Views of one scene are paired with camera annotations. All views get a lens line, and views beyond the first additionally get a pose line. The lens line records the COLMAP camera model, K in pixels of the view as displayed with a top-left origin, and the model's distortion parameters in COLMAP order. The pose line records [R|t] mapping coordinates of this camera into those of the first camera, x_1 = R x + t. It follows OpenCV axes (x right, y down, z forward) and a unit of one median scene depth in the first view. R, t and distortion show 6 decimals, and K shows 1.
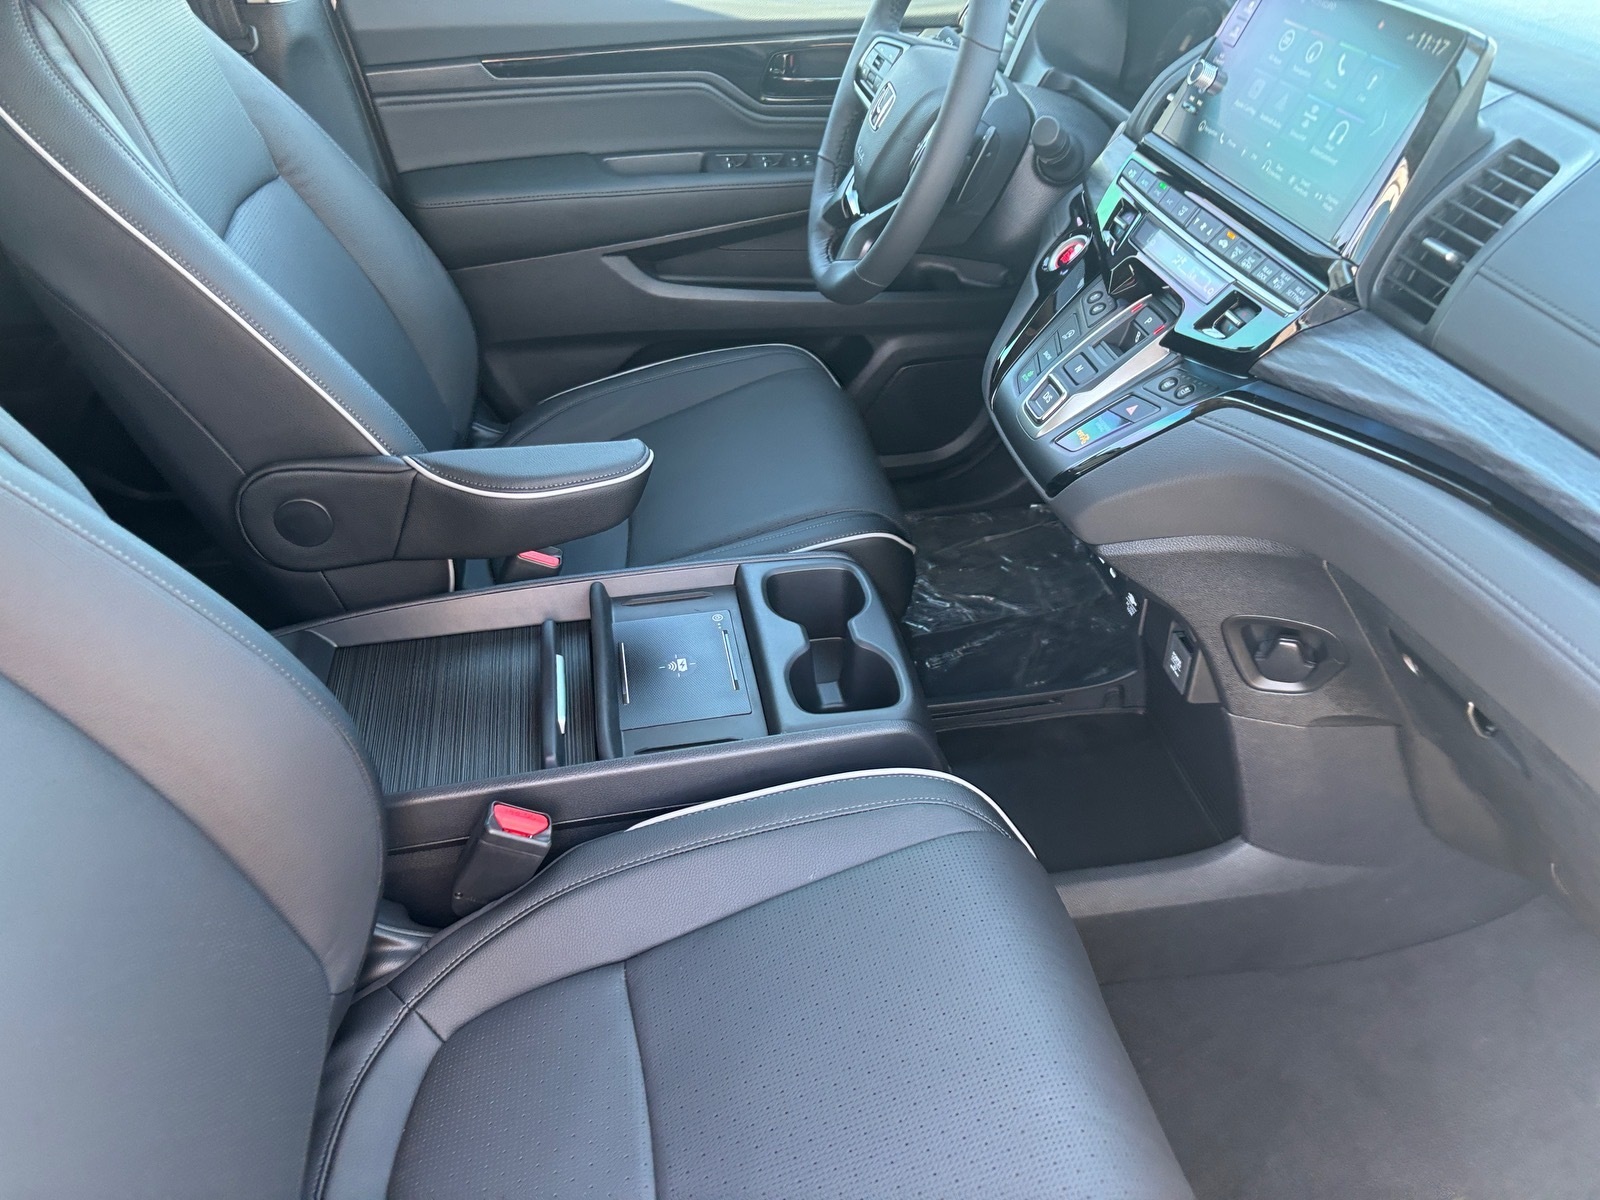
lens RADIAL K [[1217.5, 0, 800.0], [0, 1217.5, 600.0], [0, 0, 1]] dist [0.028727, -0.015036]
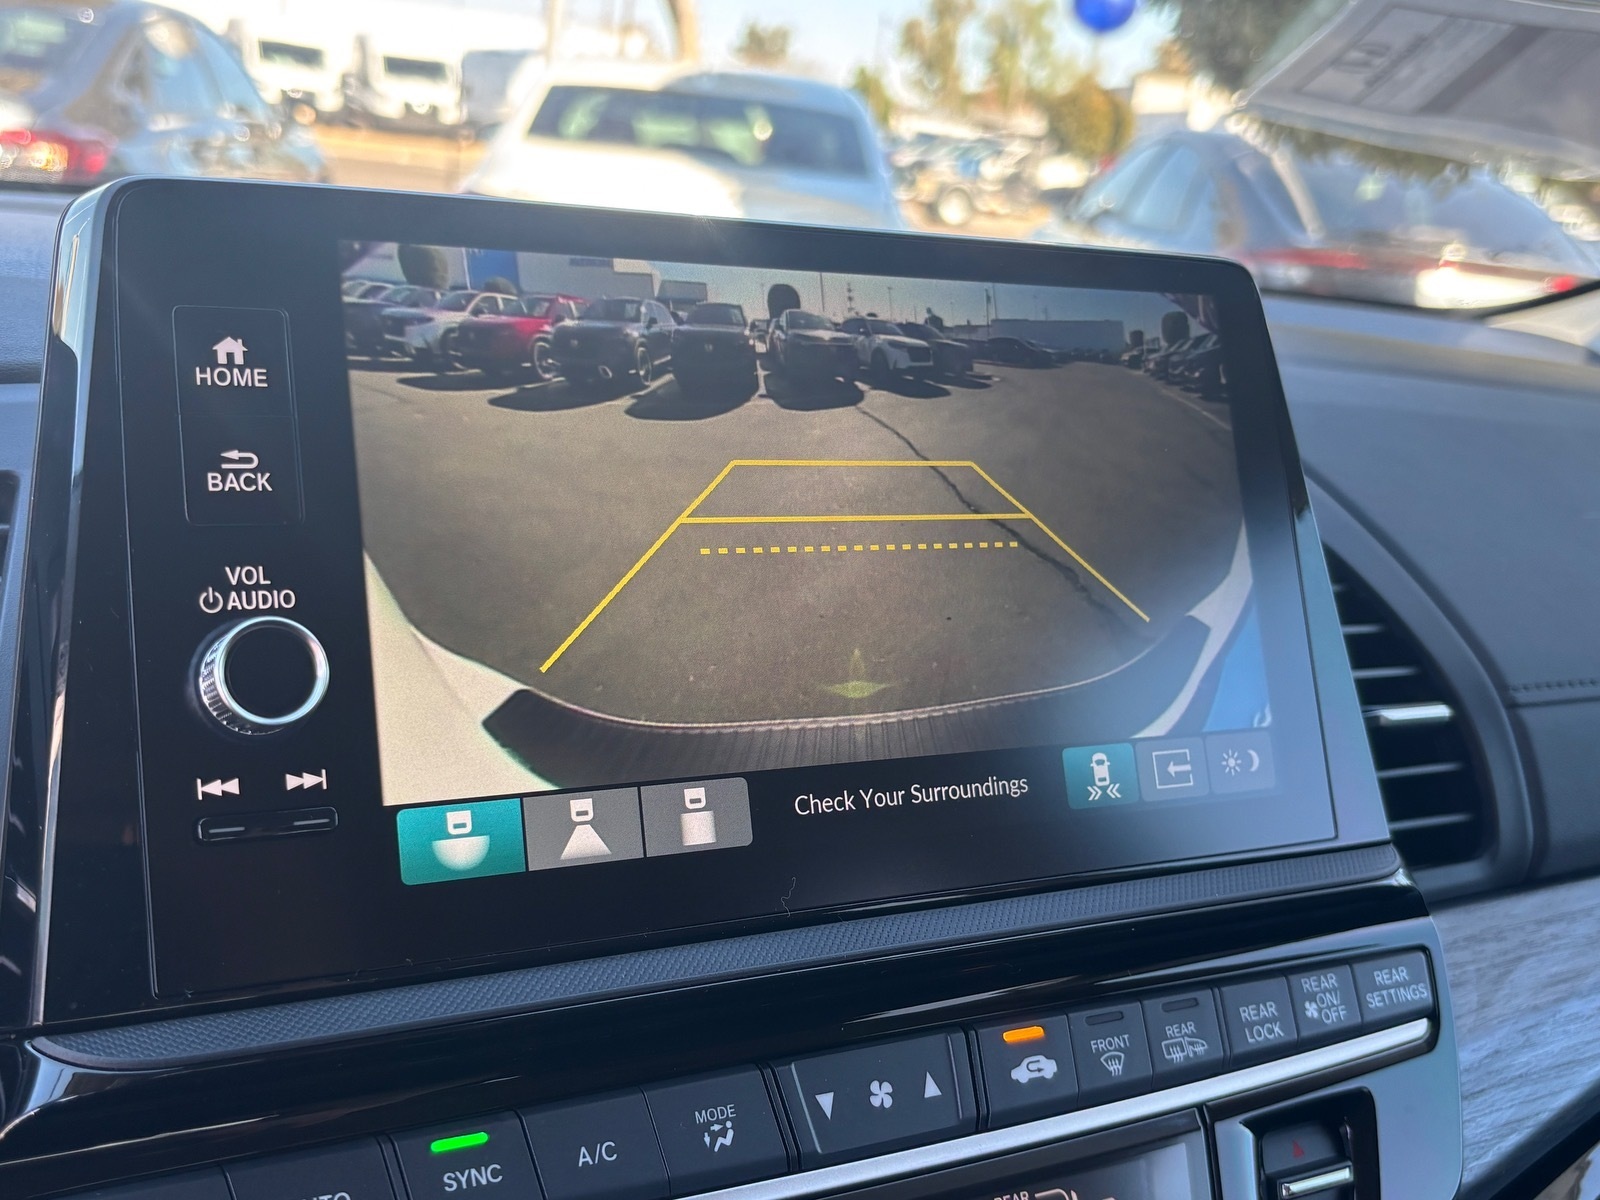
lens RADIAL K [[1840.5, 0, 800.0], [0, 1840.5, 600.0], [0, 0, 1]] dist [0.030892, 0.017074]
pose [[-0.333642, -0.261298, 0.905763, 0.014162], [0.468514, 0.787793, 0.399845, -0.492591], [-0.818032, 0.557768, -0.140420, 0.908880]]
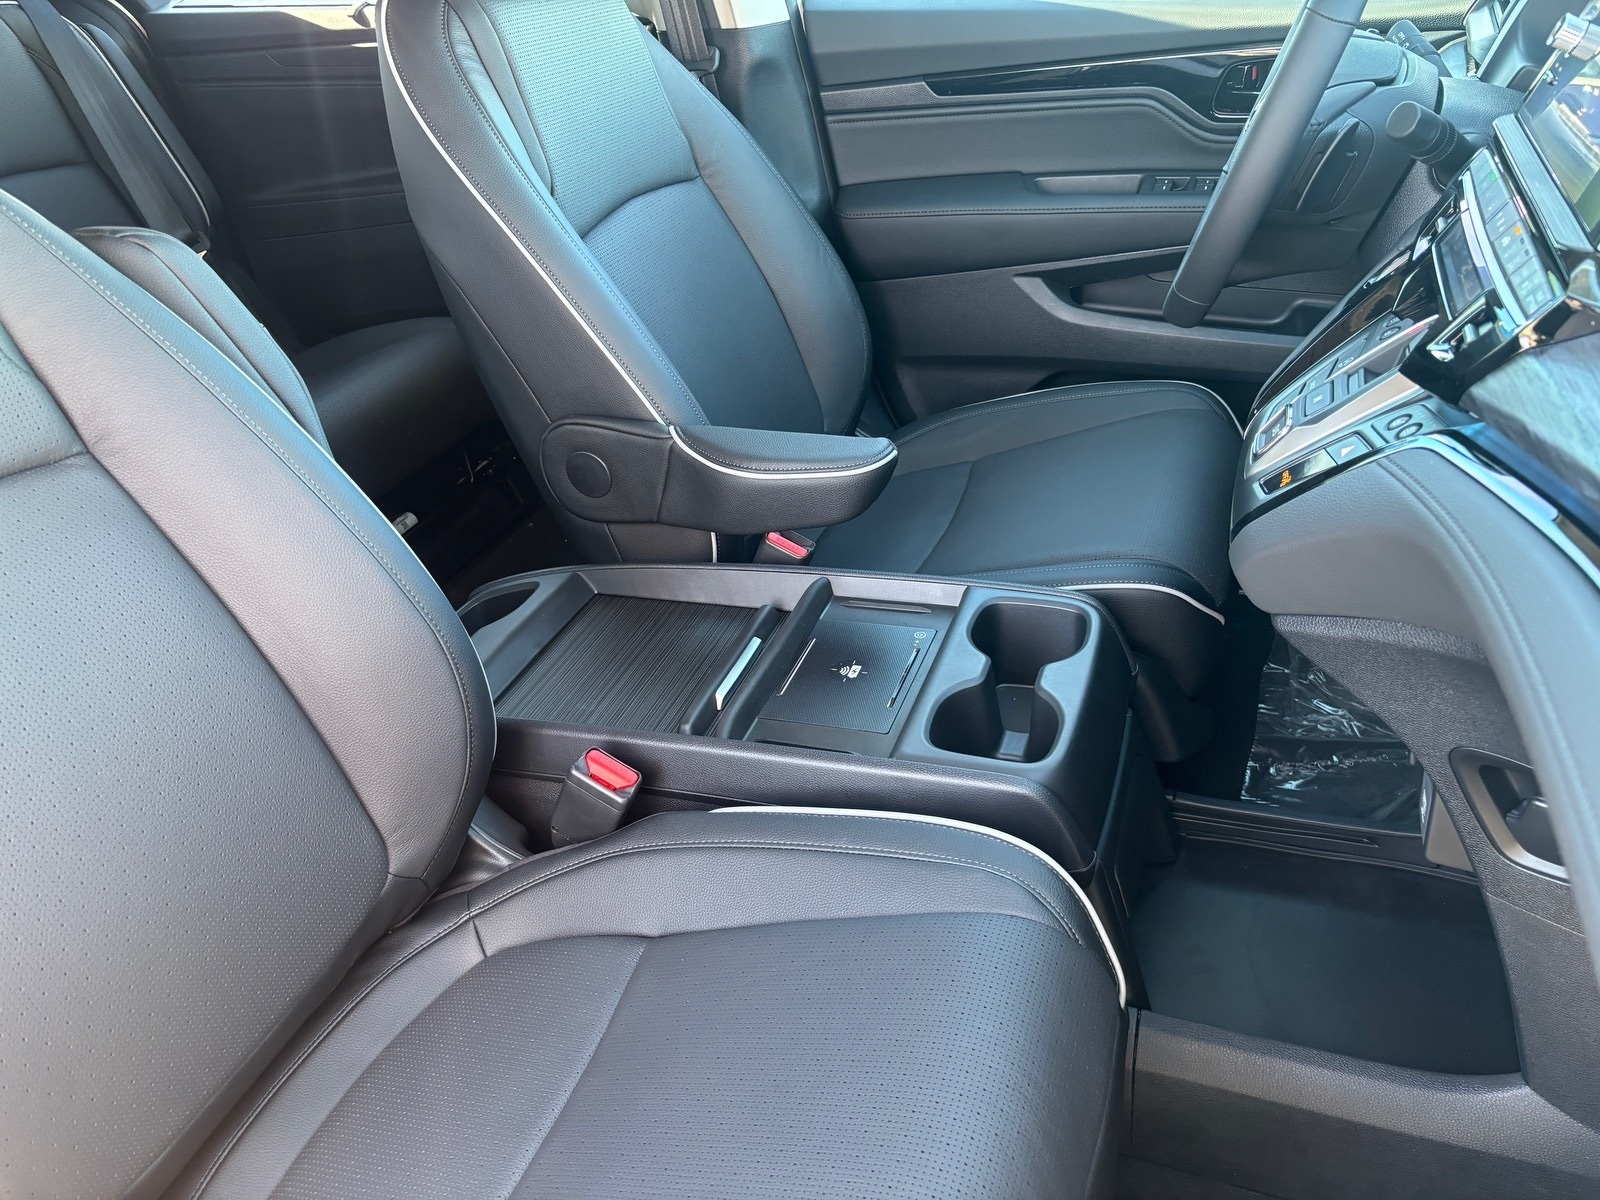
lens RADIAL K [[1220.7, 0, 809.6], [0, 1220.7, 598.0], [0, 0, 1]] dist [0.019994, -0.003942]
pose [[0.862627, 0.180171, -0.472666, 0.325728], [-0.205967, 0.978555, -0.002887, 0.007233], [0.462009, 0.099844, 0.881237, 0.152040]]
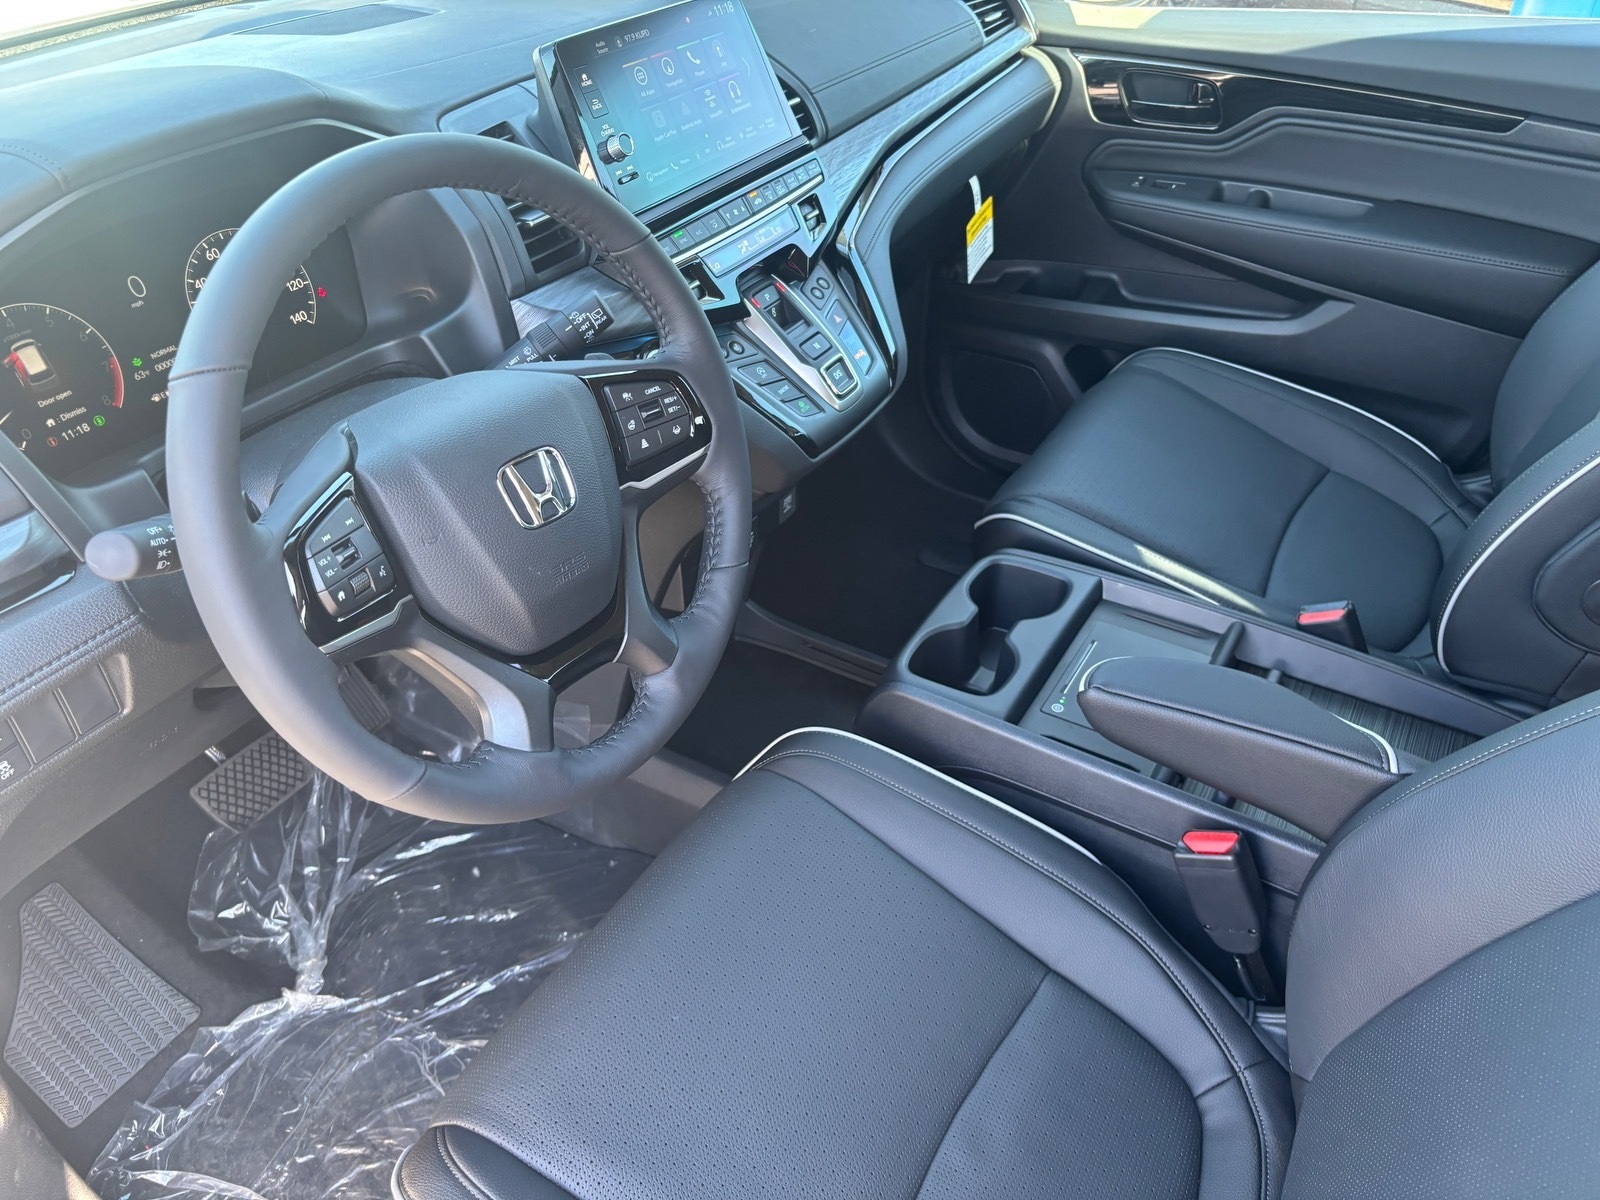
lens RADIAL K [[1217.5, 0, 800.0], [0, 1217.5, 600.0], [0, 0, 1]] dist [0.028727, -0.015036]
pose [[-0.757031, -0.385276, 0.527699, -0.436218], [0.385877, 0.388115, 0.836938, -1.011139], [-0.527261, 0.837215, -0.145146, 1.306564]]
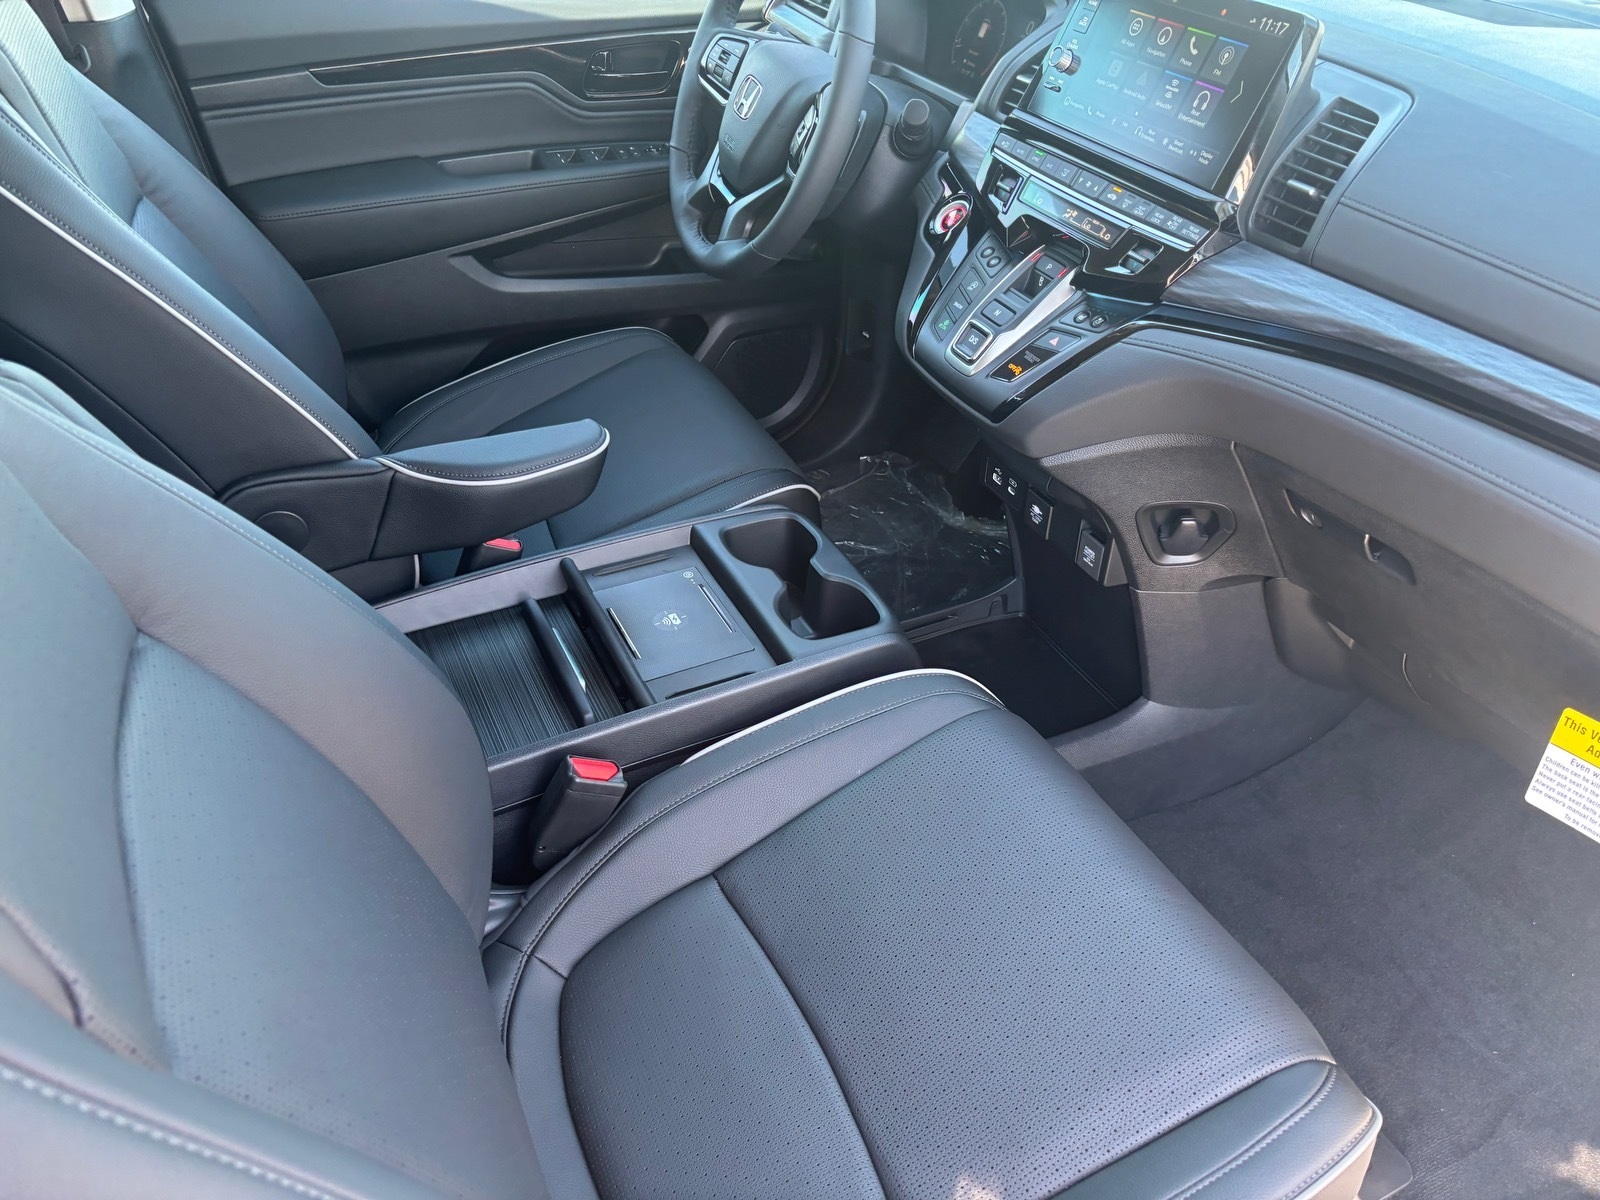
lens RADIAL K [[1217.5, 0, 800.0], [0, 1217.5, 600.0], [0, 0, 1]] dist [0.028727, -0.015036]
pose [[0.962907, -0.141444, 0.229791, -0.249415], [0.139437, 0.989915, 0.025034, 0.026577], [-0.231015, 0.007936, 0.972918, -0.090148]]
